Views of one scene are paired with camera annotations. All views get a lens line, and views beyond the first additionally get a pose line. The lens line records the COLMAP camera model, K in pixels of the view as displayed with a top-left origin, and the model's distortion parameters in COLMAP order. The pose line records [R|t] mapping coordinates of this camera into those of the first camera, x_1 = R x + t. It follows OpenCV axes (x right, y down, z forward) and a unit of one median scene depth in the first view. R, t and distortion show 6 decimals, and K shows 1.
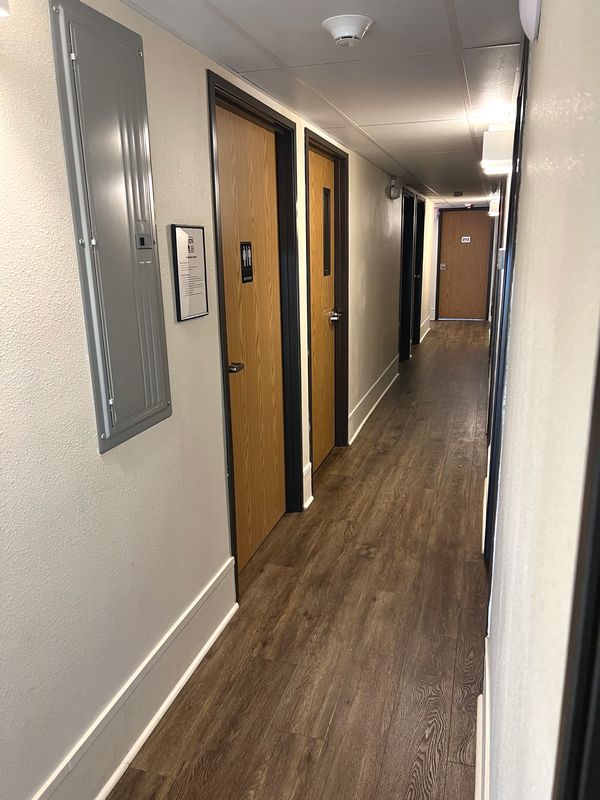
lens RADIAL K [[599.2, 0, 300.3], [0, 599.2, 401.3], [0, 0, 1]] dist [-0.000400, -0.000578]
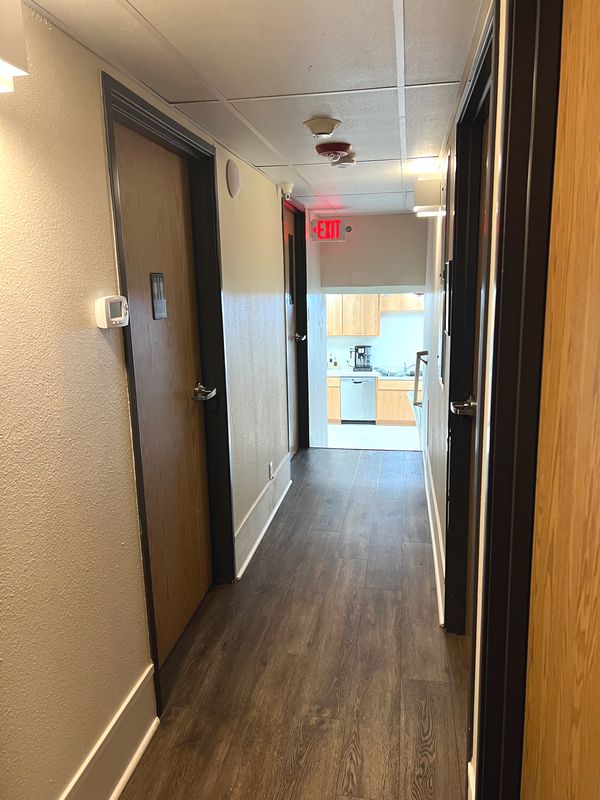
lens RADIAL K [[599.2, 0, 300.2], [0, 599.2, 400.1], [0, 0, 1]] dist [-0.000400, -0.000578]
pose [[-0.991580, 0.059394, -0.115075, 0.212750], [0.003750, 0.901415, 0.432940, -0.416857], [0.129445, 0.428863, -0.894047, 1.594062]]
